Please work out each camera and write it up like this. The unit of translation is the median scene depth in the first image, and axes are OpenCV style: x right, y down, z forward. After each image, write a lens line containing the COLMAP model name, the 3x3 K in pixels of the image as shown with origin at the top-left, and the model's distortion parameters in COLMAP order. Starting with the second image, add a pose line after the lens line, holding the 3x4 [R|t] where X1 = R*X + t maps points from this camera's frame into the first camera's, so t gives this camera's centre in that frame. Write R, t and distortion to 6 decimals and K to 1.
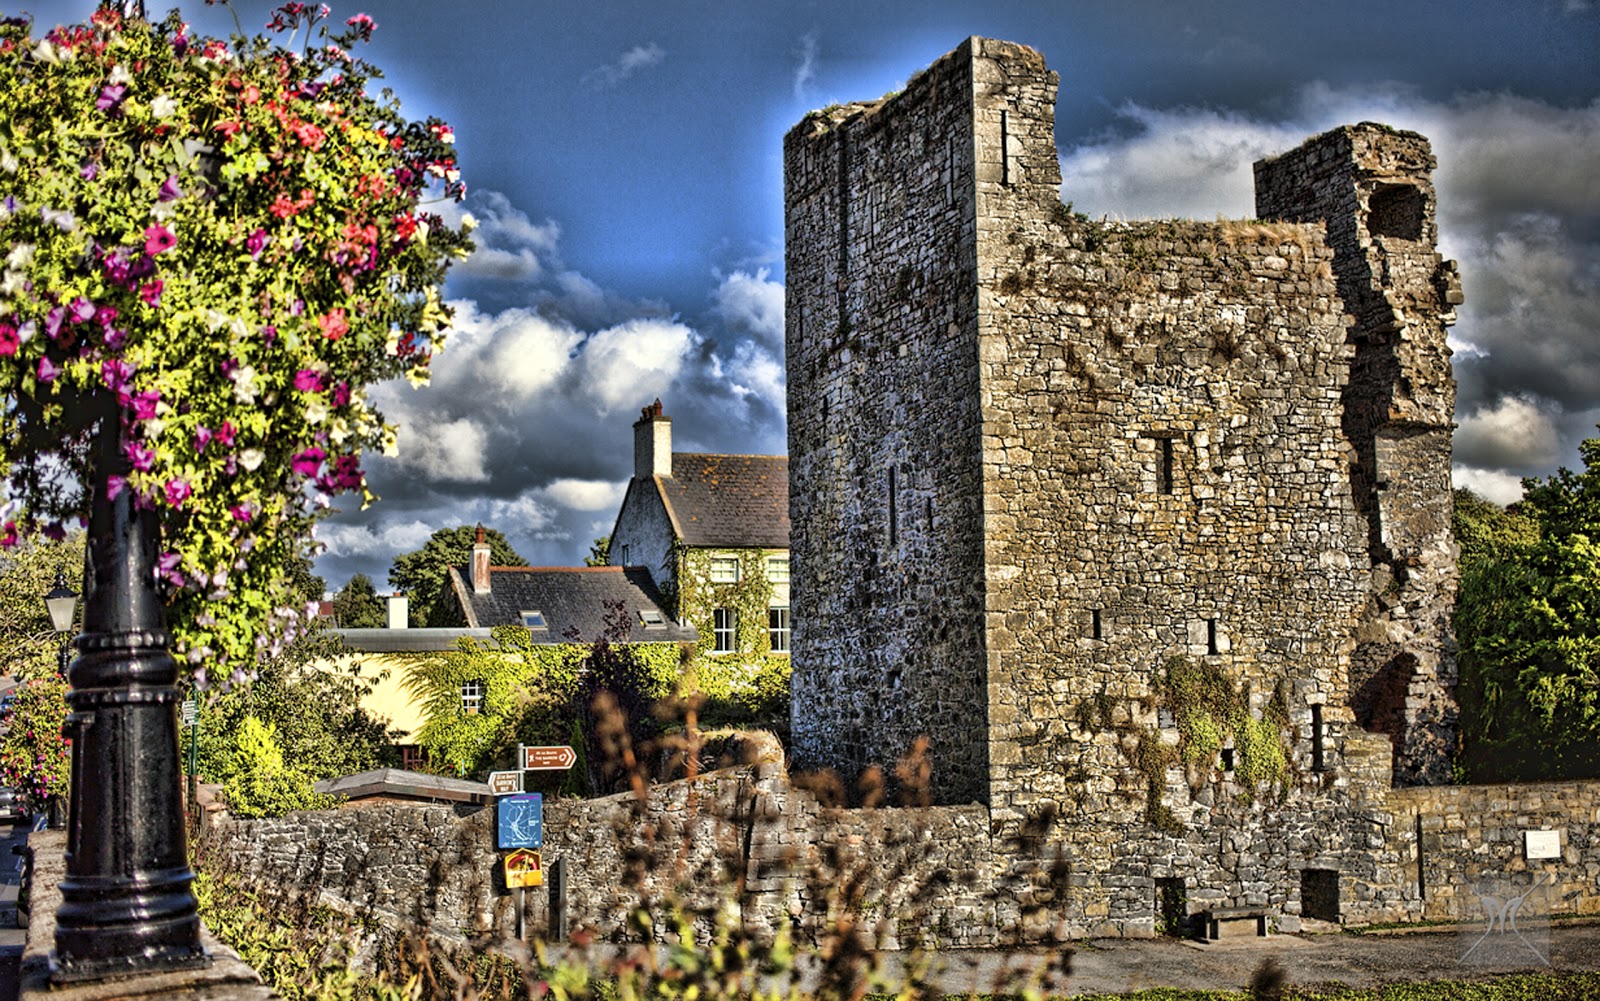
lens RADIAL K [[1897.5, 0, 799.9], [0, 1897.5, 455.6], [0, 0, 1]] dist [-0.049710, 0.014287]
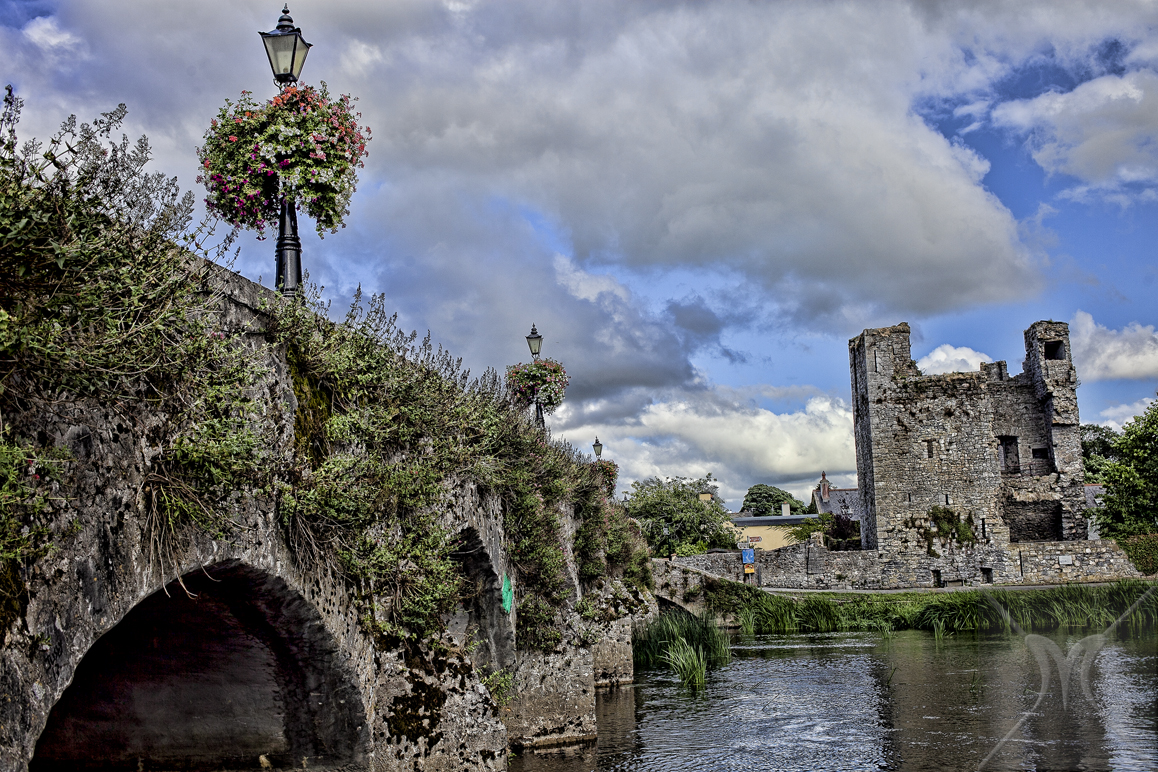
lens RADIAL K [[1250.4, 0, 579.0], [0, 1250.4, 386.0], [0, 0, 1]] dist [-0.042729, 0.010125]
pose [[0.888073, -0.088358, -0.451130, 0.654393], [0.075526, 0.996063, -0.046412, -0.052796], [0.453455, 0.007146, 0.891251, -1.283121]]
